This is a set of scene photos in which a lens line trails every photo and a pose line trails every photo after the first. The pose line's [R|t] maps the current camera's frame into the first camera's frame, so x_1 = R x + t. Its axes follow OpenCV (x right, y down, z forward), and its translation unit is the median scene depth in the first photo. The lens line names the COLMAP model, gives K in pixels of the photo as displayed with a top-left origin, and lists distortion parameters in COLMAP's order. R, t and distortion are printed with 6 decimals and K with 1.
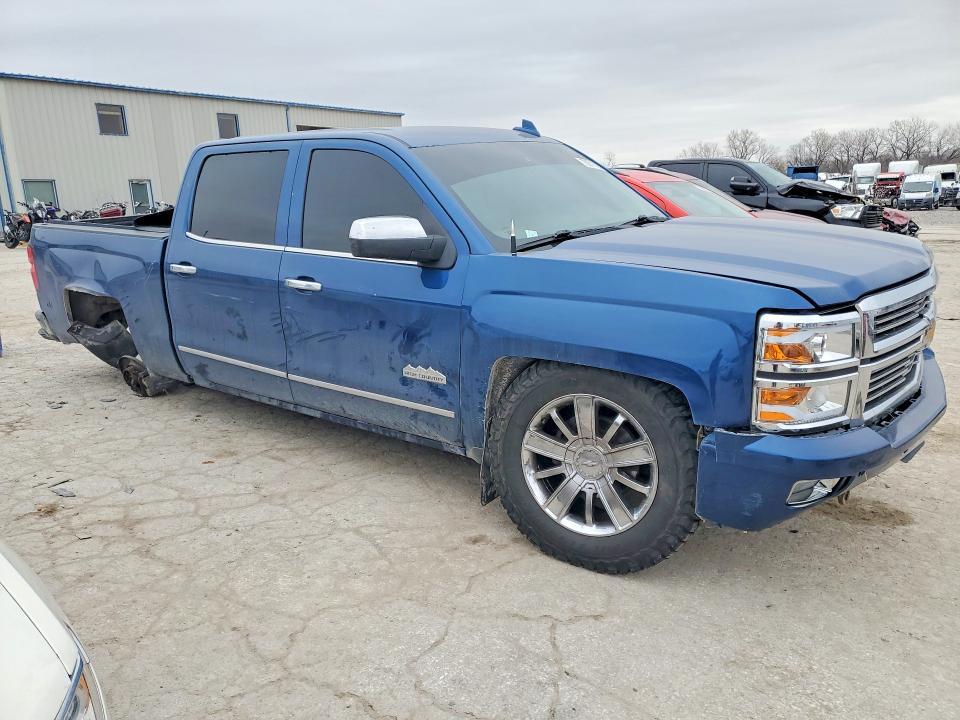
lens RADIAL K [[792.2, 0, 473.7], [0, 792.2, 363.9], [0, 0, 1]] dist [0.004319, -0.001303]
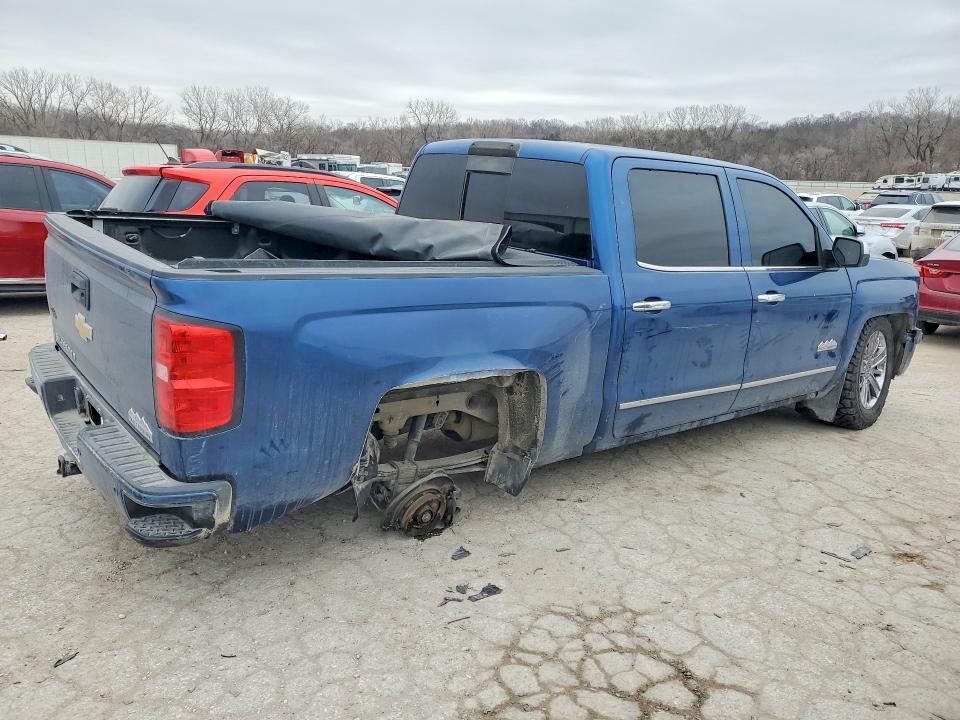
lens RADIAL K [[792.2, 0, 473.2], [0, 792.2, 356.1], [0, 0, 1]] dist [0.004319, -0.001303]
pose [[0.190991, -0.189070, 0.963211, -1.310896], [0.161471, 0.973958, 0.159162, -0.250504], [-0.968220, 0.125132, 0.216547, 1.099342]]
